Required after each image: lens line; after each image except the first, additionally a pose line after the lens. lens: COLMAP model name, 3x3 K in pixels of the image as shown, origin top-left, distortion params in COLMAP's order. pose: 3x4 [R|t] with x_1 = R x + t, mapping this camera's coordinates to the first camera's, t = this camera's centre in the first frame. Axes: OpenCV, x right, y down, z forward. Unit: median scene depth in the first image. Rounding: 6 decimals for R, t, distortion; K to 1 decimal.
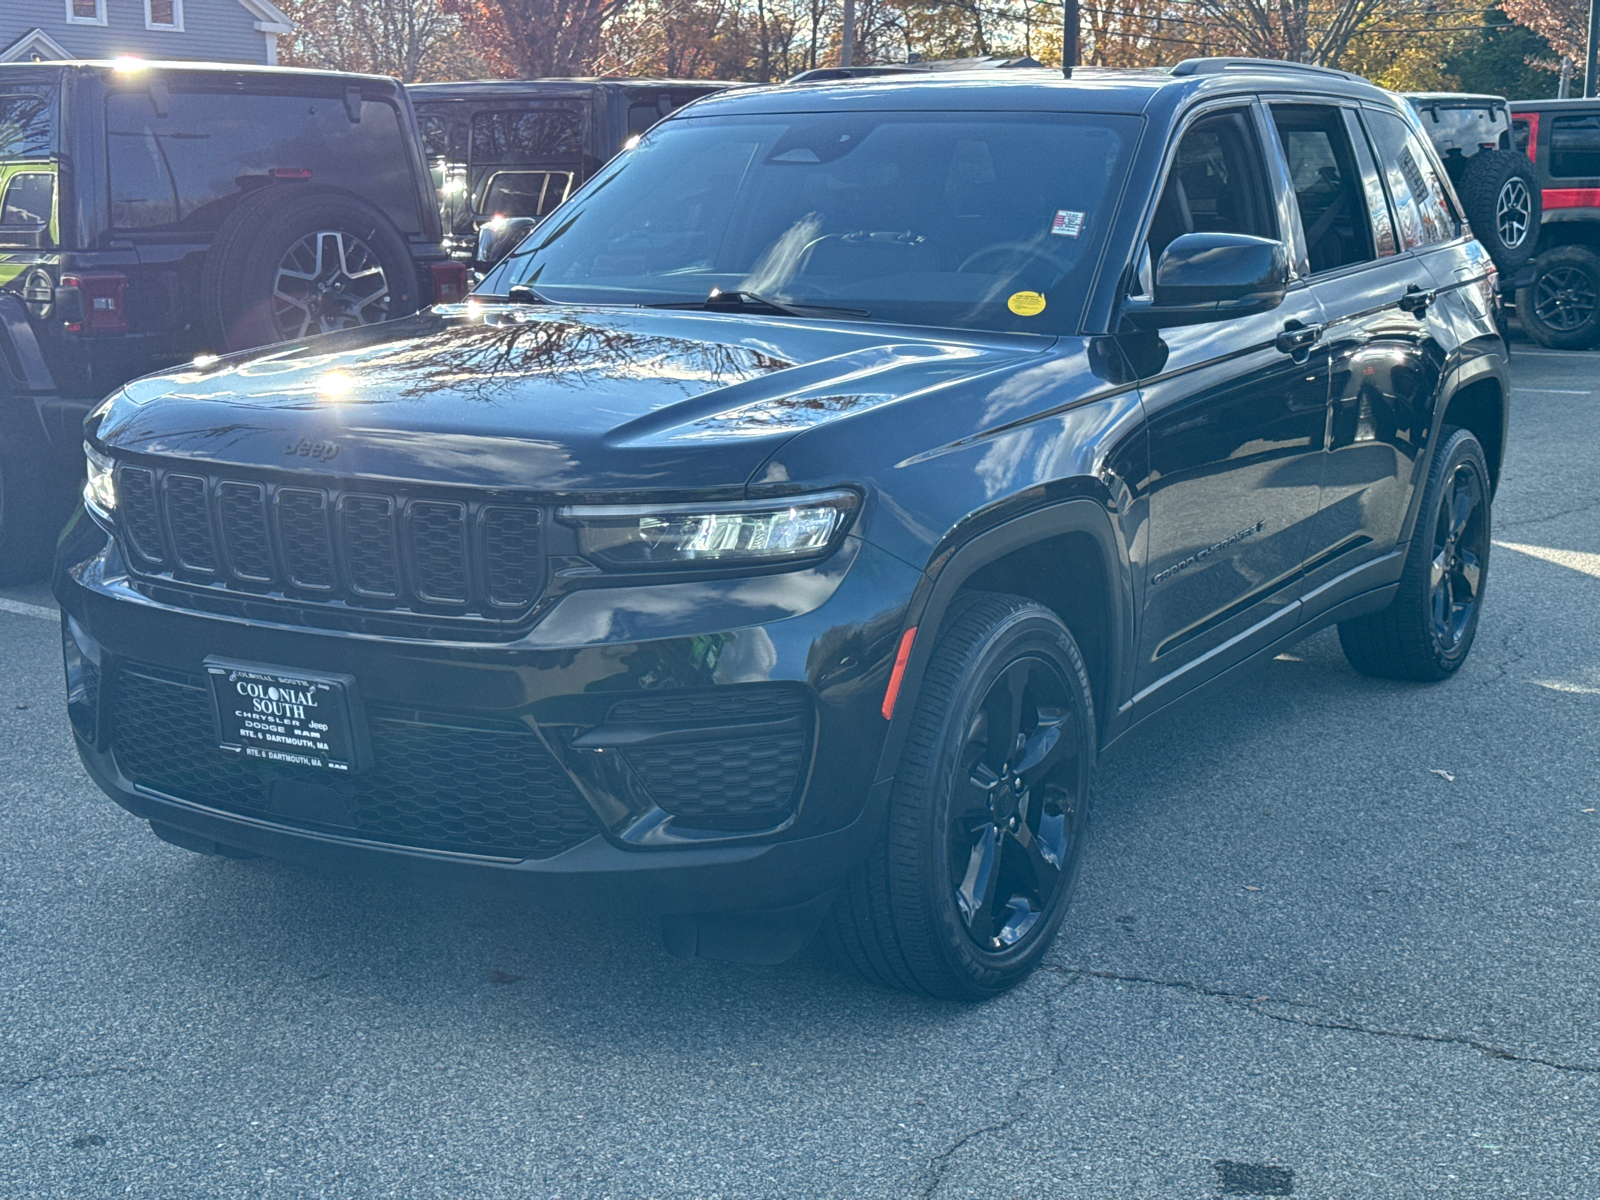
lens RADIAL K [[2316.1, 0, 845.6], [0, 2316.1, 599.0], [0, 0, 1]] dist [0.149875, 0.116615]
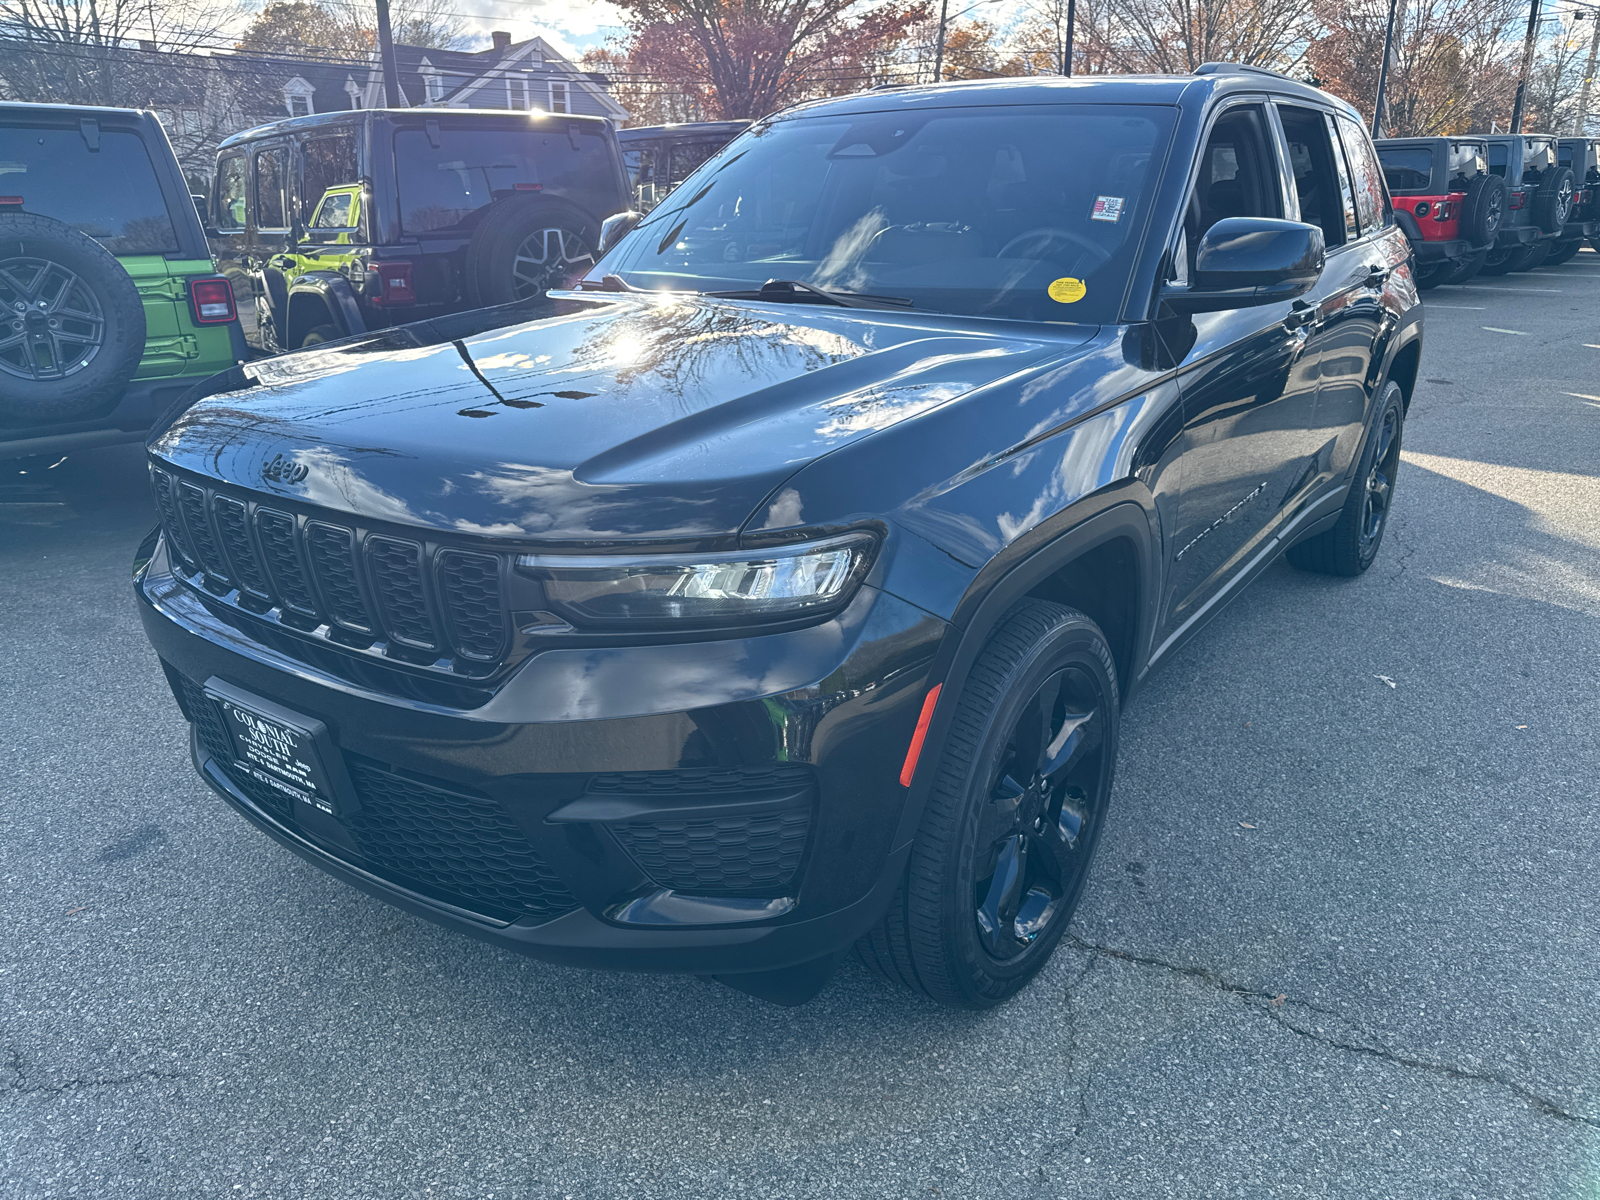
lens RADIAL K [[1151.0, 0, 821.5], [0, 1151.0, 606.7], [0, 0, 1]] dist [0.048895, -0.060736]
pose [[0.995744, 0.021275, -0.089677, 0.020448], [-0.006830, 0.987352, 0.158399, -0.074415], [0.091912, -0.157113, 0.983294, 0.500938]]
